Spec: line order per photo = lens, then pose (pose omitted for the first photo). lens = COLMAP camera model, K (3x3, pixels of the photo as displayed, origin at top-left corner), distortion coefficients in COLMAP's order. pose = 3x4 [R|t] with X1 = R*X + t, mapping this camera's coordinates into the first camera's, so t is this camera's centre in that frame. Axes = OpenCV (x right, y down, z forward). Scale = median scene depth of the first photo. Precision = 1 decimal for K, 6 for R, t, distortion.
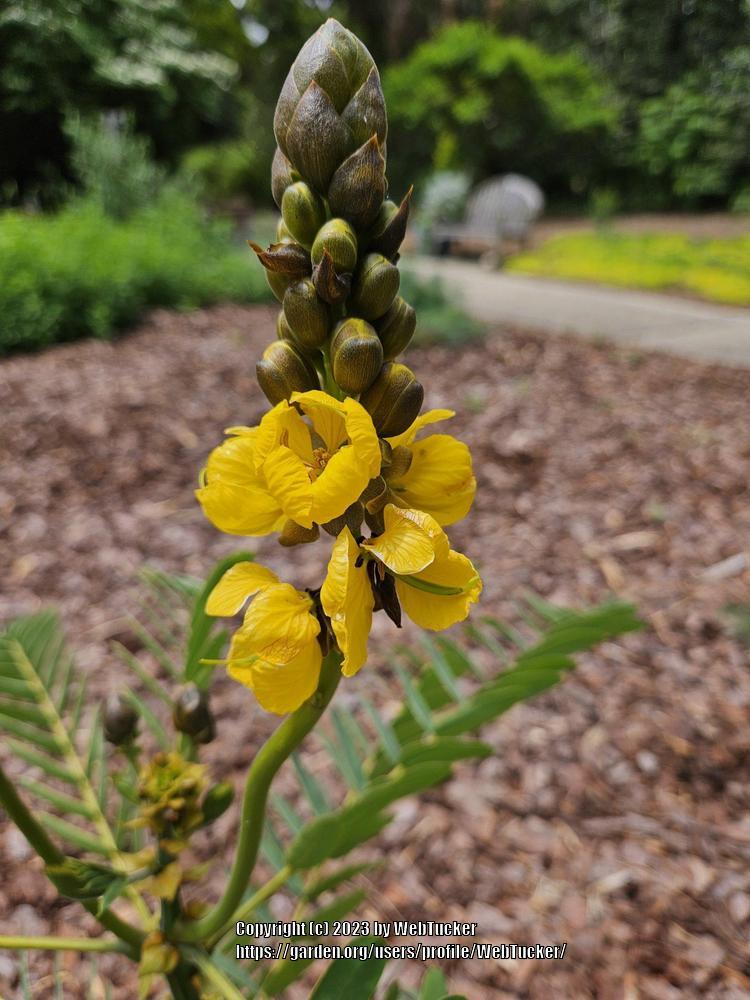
lens RADIAL K [[834.4, 0, 375.0], [0, 834.4, 500.0], [0, 0, 1]] dist [-0.068190, -0.000052]
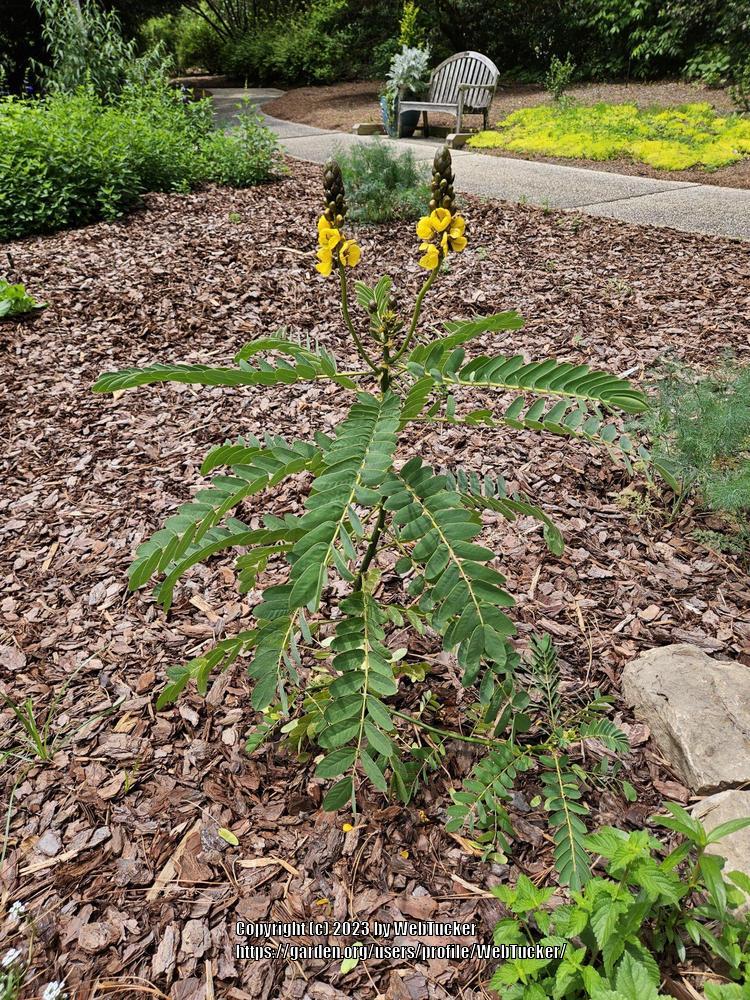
lens RADIAL K [[721.7, 0, 375.0], [0, 721.7, 500.0], [0, 0, 1]] dist [0.000451, -0.001648]
pose [[0.999105, -0.033919, 0.025279, -0.034186], [0.028712, 0.982578, 0.183622, 0.044763], [-0.031066, -0.182732, 0.982672, -0.207791]]
